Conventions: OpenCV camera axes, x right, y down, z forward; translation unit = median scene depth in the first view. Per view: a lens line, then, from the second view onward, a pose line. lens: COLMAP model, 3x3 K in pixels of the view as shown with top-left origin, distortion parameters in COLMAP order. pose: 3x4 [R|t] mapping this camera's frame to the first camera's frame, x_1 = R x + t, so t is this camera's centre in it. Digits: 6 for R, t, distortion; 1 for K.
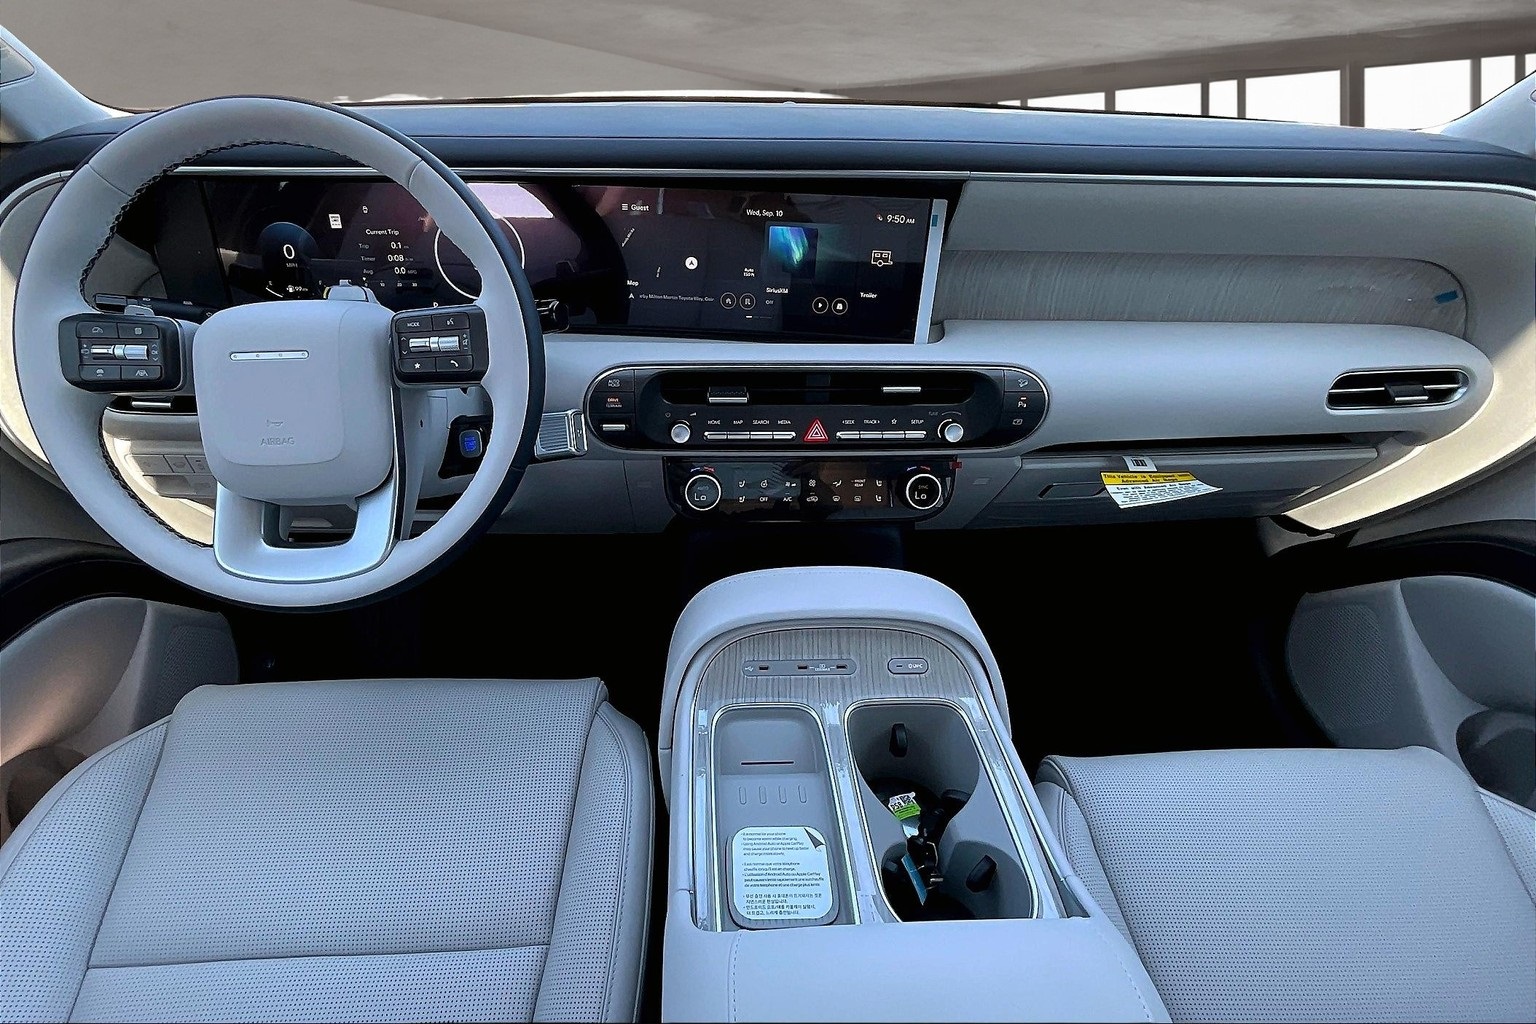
lens RADIAL K [[654.6, 0, 768.0], [0, 654.6, 512.0], [0, 0, 1]] dist [-0.037314, 0.023620]
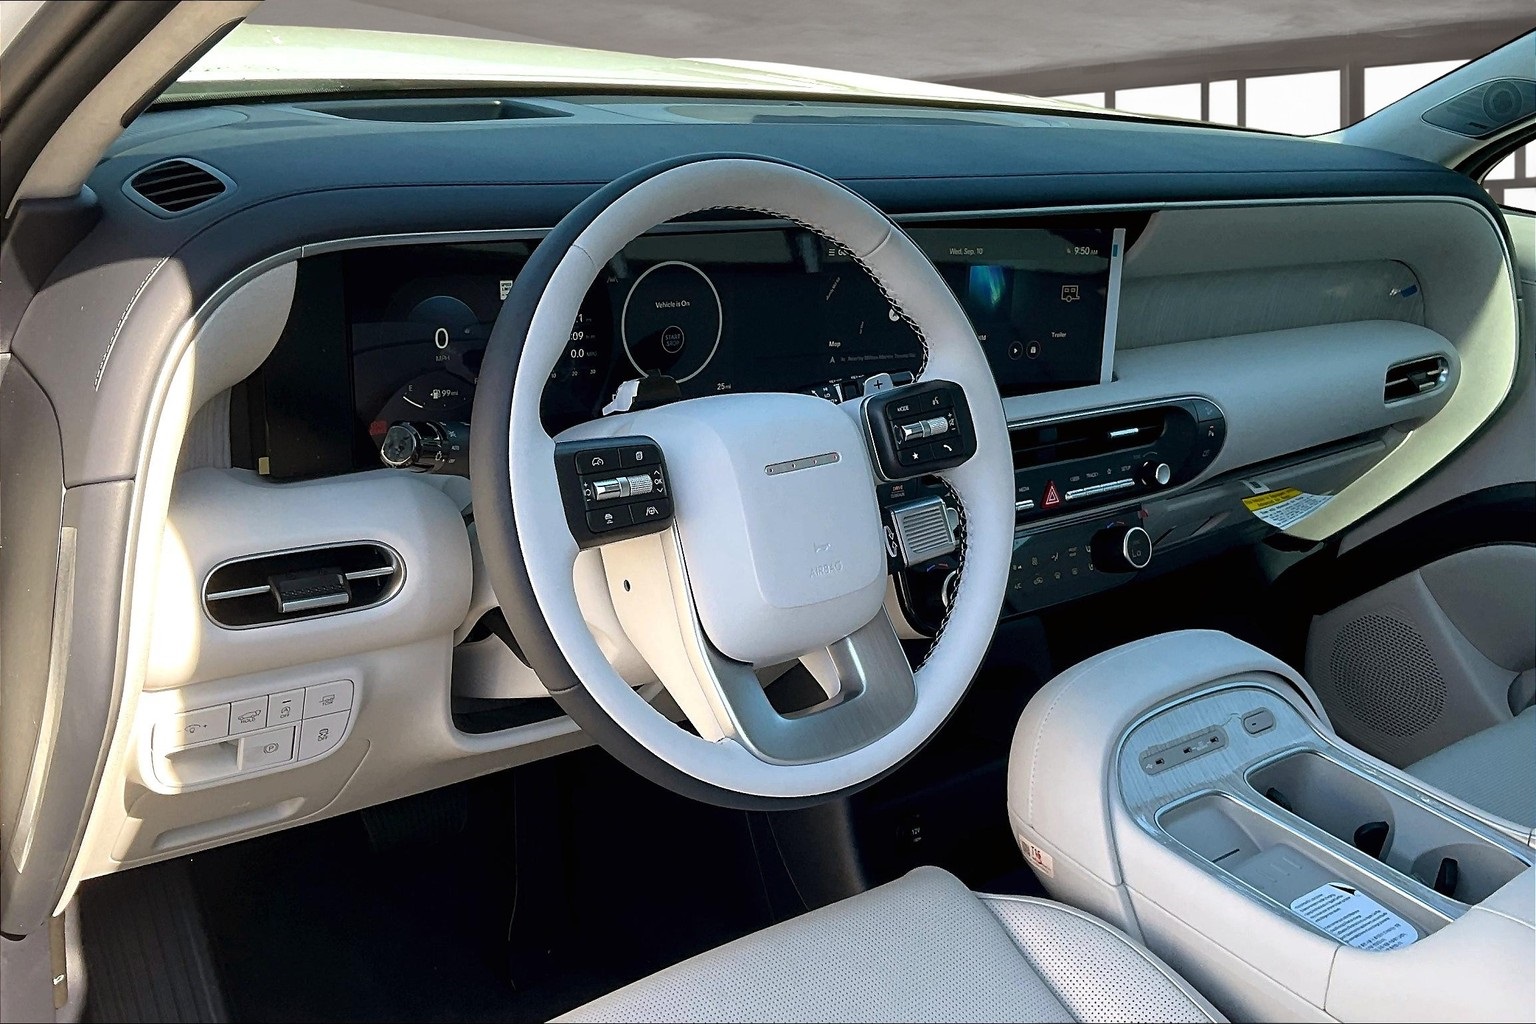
lens RADIAL K [[1242.6, 0, 768.0], [0, 1242.6, 512.0], [0, 0, 1]] dist [0.014514, -0.003040]
pose [[0.842933, -0.153760, 0.515579, -1.056514], [0.239135, 0.965505, -0.103028, -0.025326], [-0.481953, 0.210139, 0.850625, -0.174543]]
